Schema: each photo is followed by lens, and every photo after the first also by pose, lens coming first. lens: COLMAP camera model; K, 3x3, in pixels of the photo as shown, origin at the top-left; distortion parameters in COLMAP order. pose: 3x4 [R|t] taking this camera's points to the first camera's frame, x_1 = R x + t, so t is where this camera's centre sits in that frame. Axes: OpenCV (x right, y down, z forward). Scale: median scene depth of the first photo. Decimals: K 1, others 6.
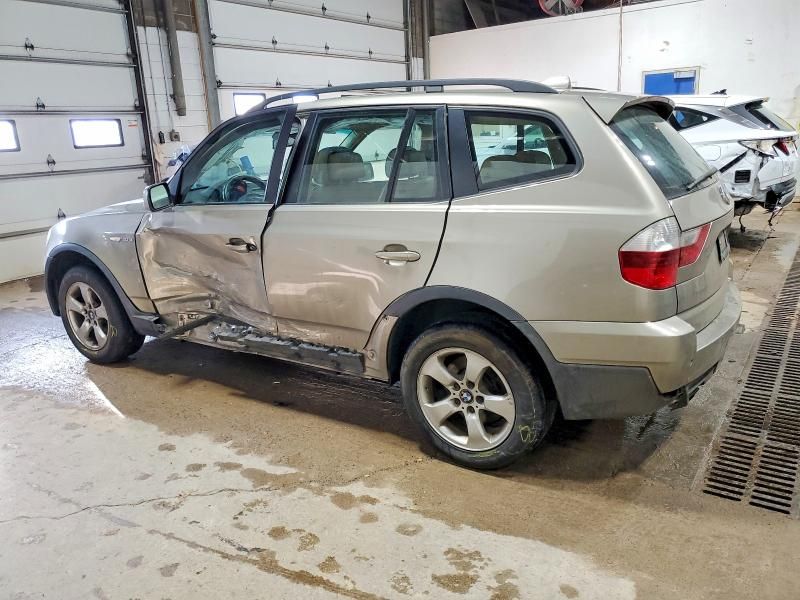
lens RADIAL K [[626.9, 0, 400.0], [0, 626.9, 300.0], [0, 0, 1]] dist [0.000749, 0.000928]
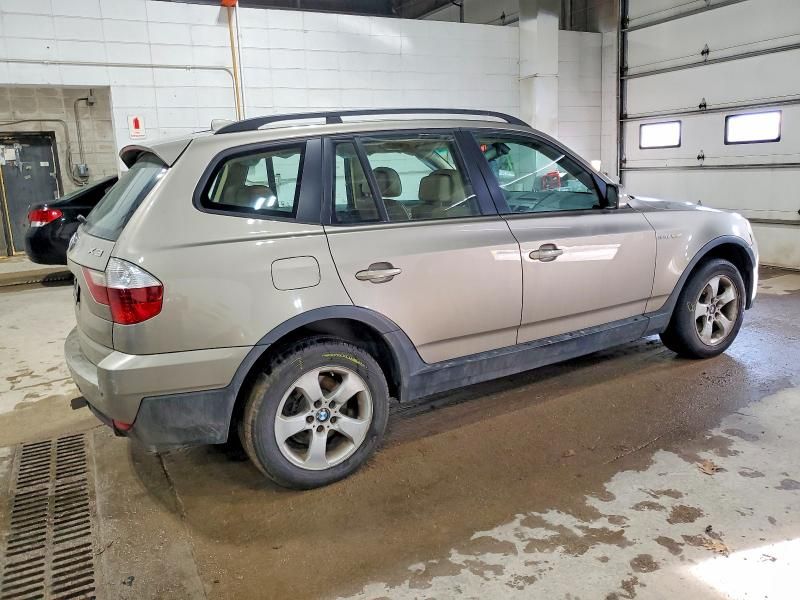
lens RADIAL K [[626.9, 0, 400.0], [0, 626.9, 300.0], [0, 0, 1]] dist [0.000749, 0.000928]
pose [[-0.462506, 0.253522, -0.849597, 0.970760], [-0.166899, 0.916221, 0.364259, -0.456172], [0.870766, 0.310269, -0.381445, 1.569365]]
